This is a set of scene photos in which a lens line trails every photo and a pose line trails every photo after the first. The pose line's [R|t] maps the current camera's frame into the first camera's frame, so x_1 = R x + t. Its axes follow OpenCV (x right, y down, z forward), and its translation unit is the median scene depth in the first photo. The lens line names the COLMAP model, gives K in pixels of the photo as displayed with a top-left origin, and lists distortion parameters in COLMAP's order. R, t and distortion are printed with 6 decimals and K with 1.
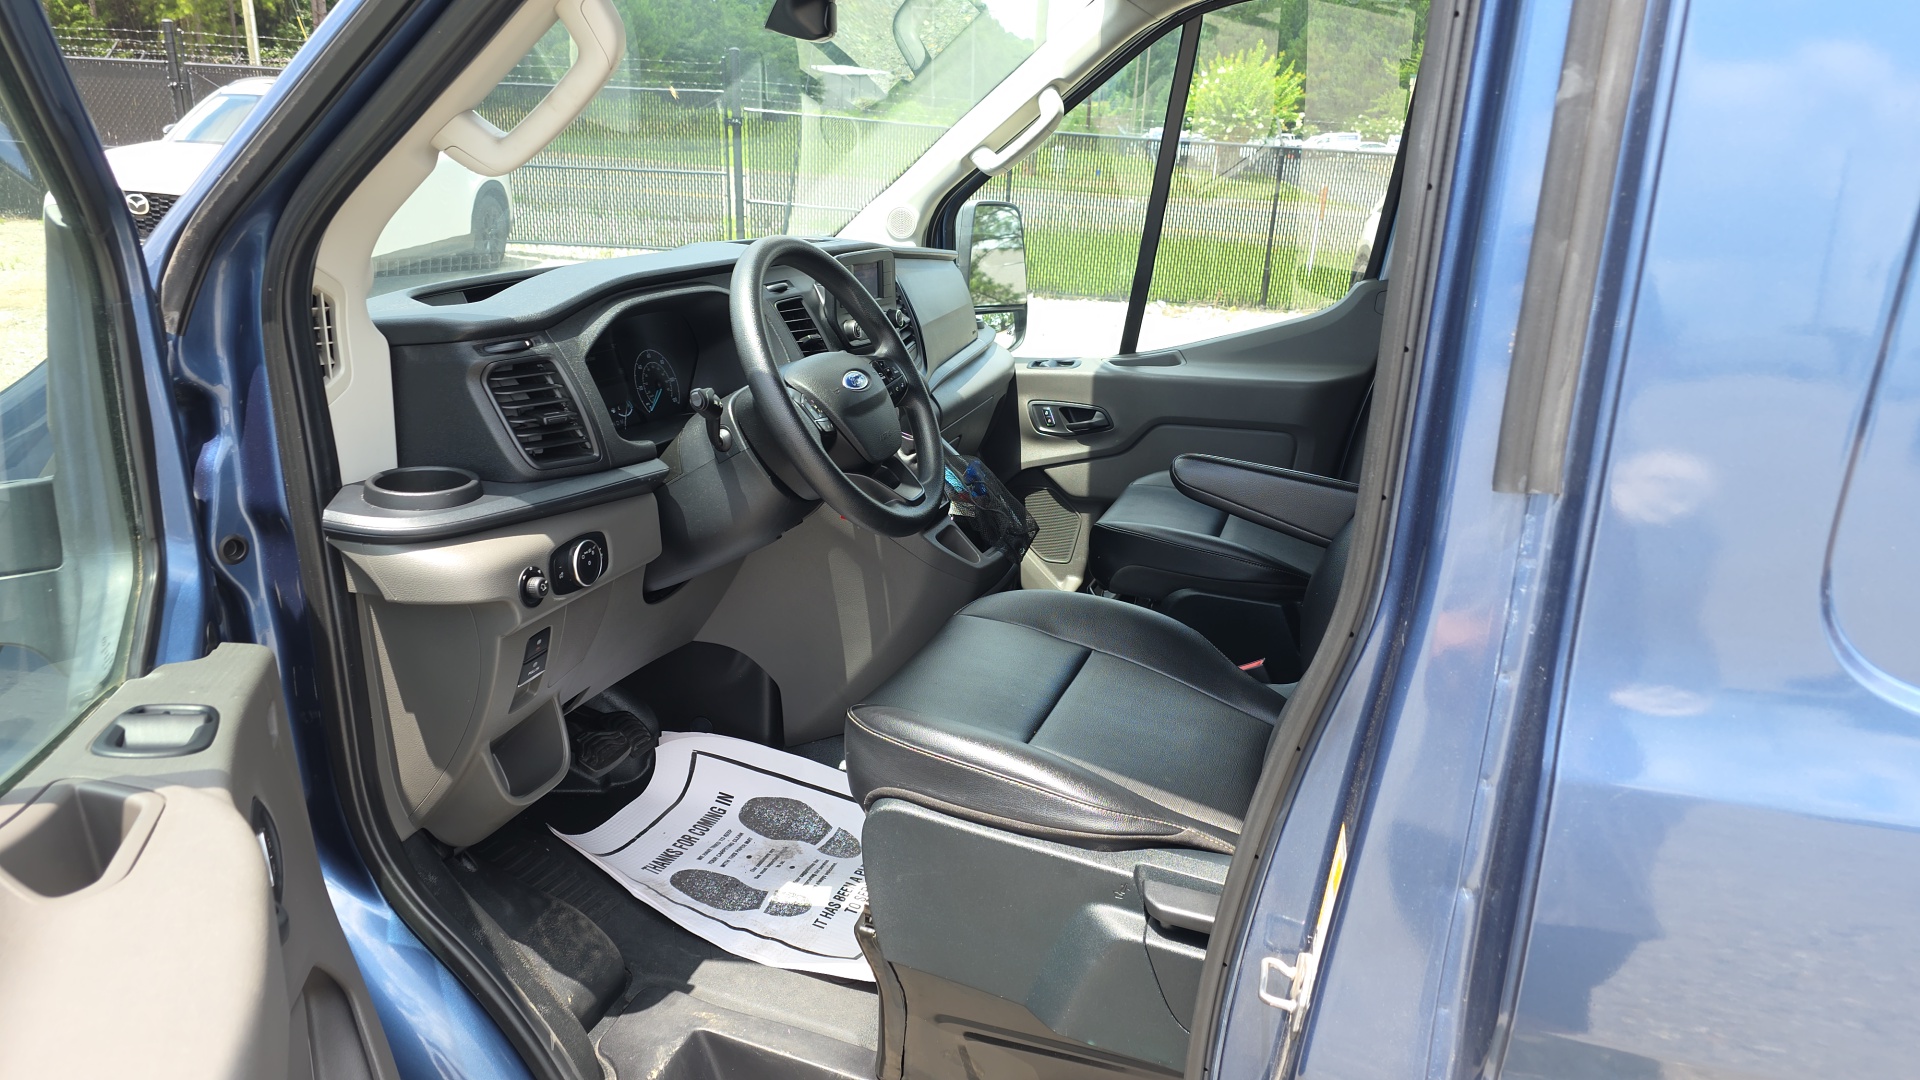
lens RADIAL K [[1279.4, 0, 955.3], [0, 1279.4, 543.5], [0, 0, 1]] dist [0.017432, -0.031935]
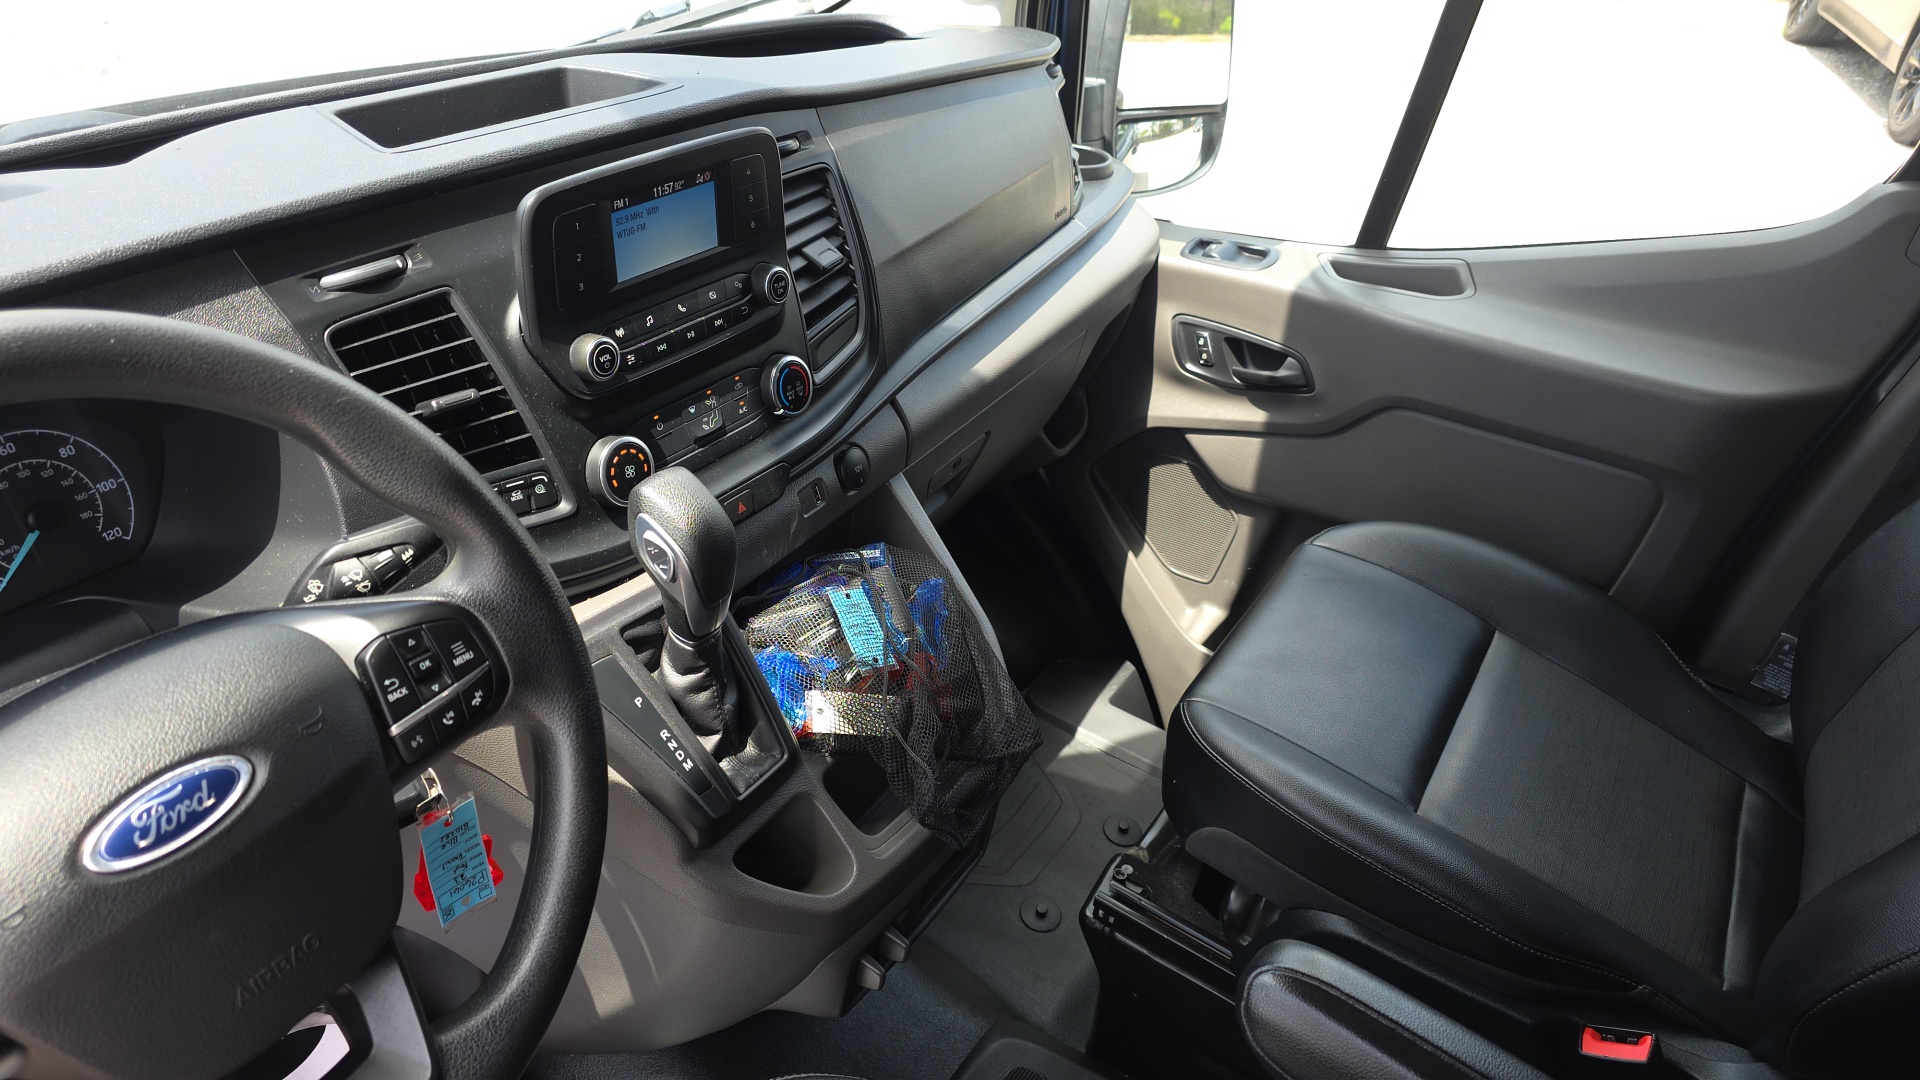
lens RADIAL K [[1279.4, 0, 943.0], [0, 1279.4, 551.9], [0, 0, 1]] dist [0.017432, -0.031935]
pose [[0.969439, 0.154394, -0.190659, 0.082910], [-0.097051, 0.955094, 0.279957, -0.160514], [0.225321, -0.252897, 0.940890, 0.419041]]
